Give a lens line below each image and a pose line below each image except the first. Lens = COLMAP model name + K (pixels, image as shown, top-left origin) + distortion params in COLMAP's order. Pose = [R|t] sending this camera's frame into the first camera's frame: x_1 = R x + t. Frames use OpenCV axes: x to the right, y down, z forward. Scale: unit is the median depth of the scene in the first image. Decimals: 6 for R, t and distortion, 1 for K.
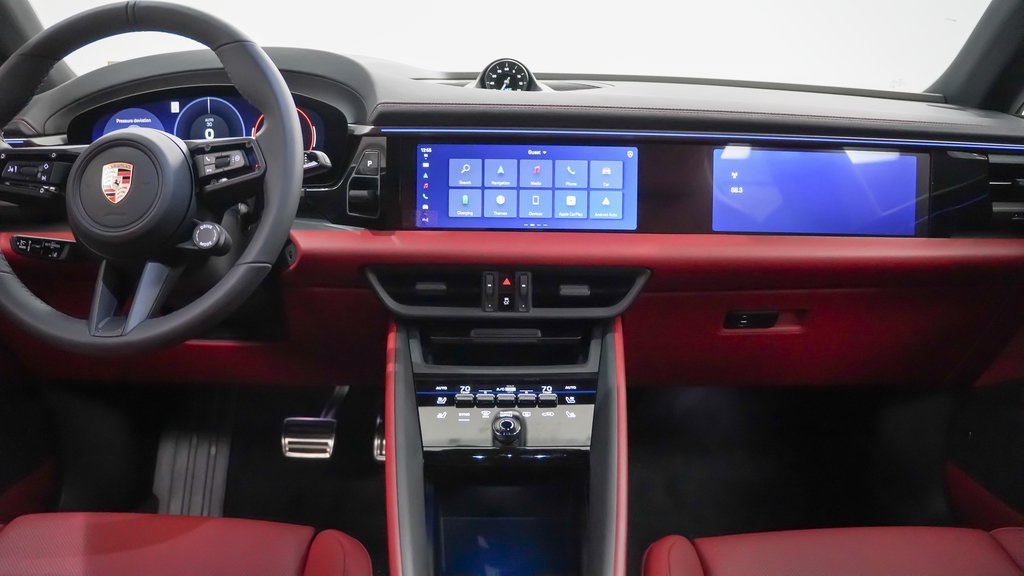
lens RADIAL K [[819.0, 0, 512.0], [0, 819.0, 288.0], [0, 0, 1]] dist [-0.172540, -0.000551]
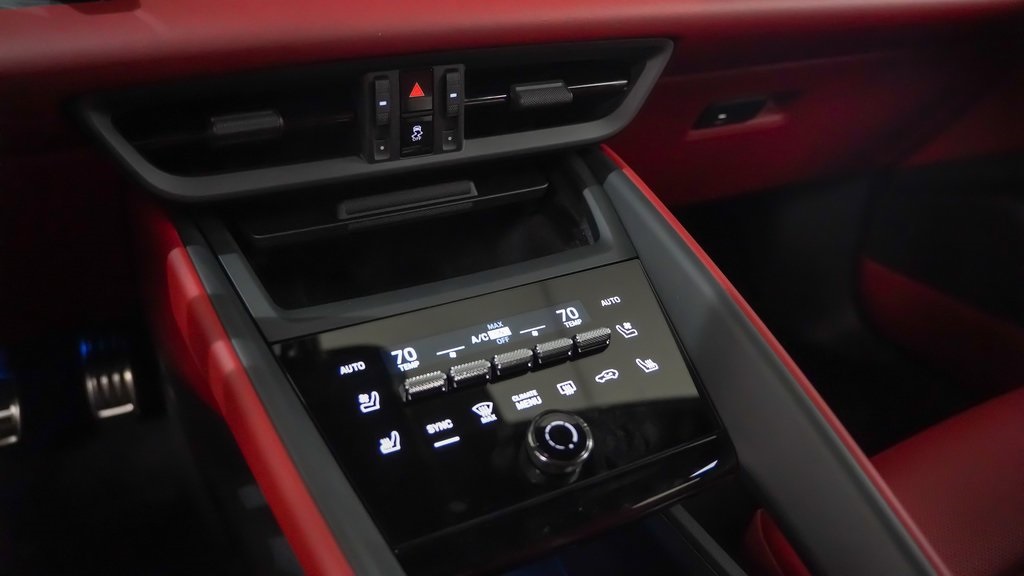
lens RADIAL K [[819.0, 0, 512.0], [0, 819.0, 288.0], [0, 0, 1]] dist [-0.172540, -0.000551]
pose [[0.887922, -0.203316, 0.412622, -0.162379], [0.086425, 0.954778, 0.284480, -0.025341], [-0.451802, -0.216935, 0.865340, 0.562714]]
